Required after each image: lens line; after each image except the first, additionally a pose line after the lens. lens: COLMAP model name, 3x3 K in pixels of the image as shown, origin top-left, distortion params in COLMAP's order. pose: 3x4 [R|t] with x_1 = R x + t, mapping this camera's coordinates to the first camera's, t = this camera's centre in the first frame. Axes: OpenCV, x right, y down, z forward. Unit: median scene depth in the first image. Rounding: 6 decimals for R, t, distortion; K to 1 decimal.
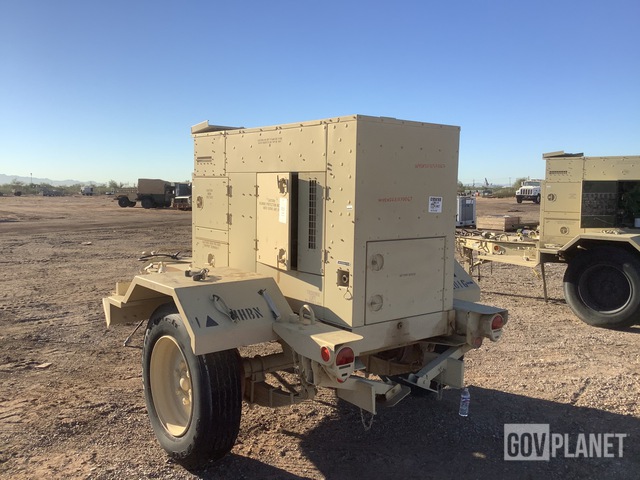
lens RADIAL K [[570.0, 0, 326.7], [0, 570.0, 237.8], [0, 0, 1]] dist [0.129451, -0.280563]
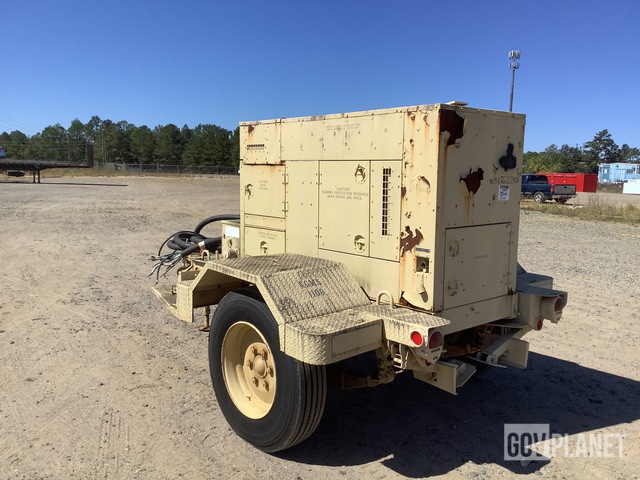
lens RADIAL K [[570.0, 0, 326.7], [0, 570.0, 237.8], [0, 0, 1]] dist [0.129451, -0.280563]
pose [[0.998950, -0.012034, 0.044194, -0.176119], [0.010715, 0.999494, 0.029959, -0.009233], [-0.044532, -0.029454, 0.998574, -0.016882]]
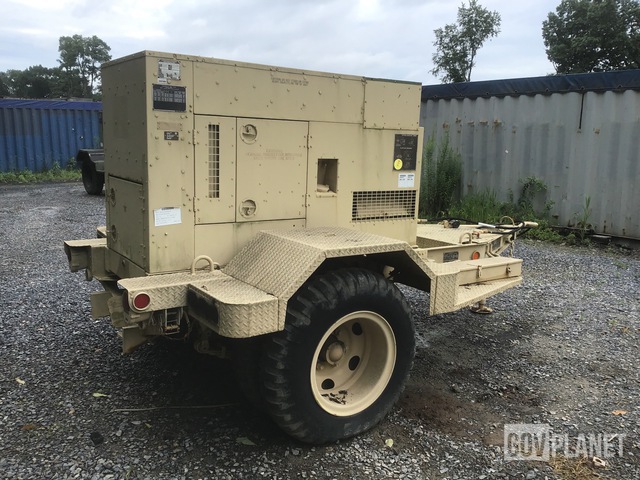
lens RADIAL K [[561.8, 0, 327.9], [0, 561.8, 252.9], [0, 0, 1]] dist [-0.001563, -0.003341]
pose [[-0.074355, 0.182322, -0.980423, 0.913588], [-0.127418, 0.973350, 0.190670, -0.095508], [0.989058, 0.139101, -0.049143, 1.260974]]
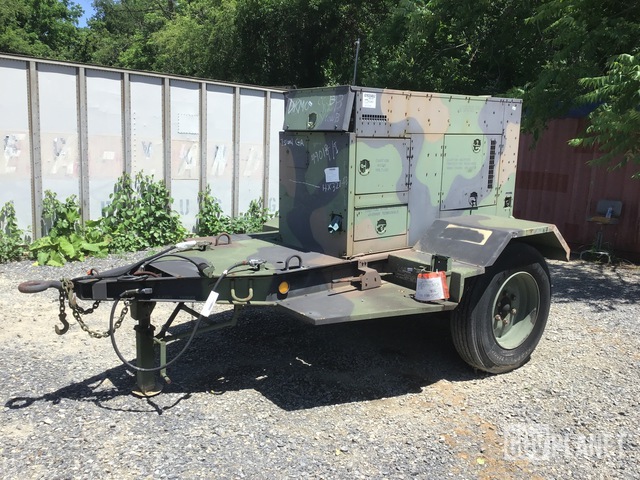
lens RADIAL K [[570.0, 0, 326.7], [0, 570.0, 237.8], [0, 0, 1]] dist [0.129451, -0.280563]
pose [[-0.001698, -0.188734, 0.982027, -1.492104], [0.082420, 0.978661, 0.188230, -0.168539], [-0.996596, 0.081258, 0.013894, 1.407511]]
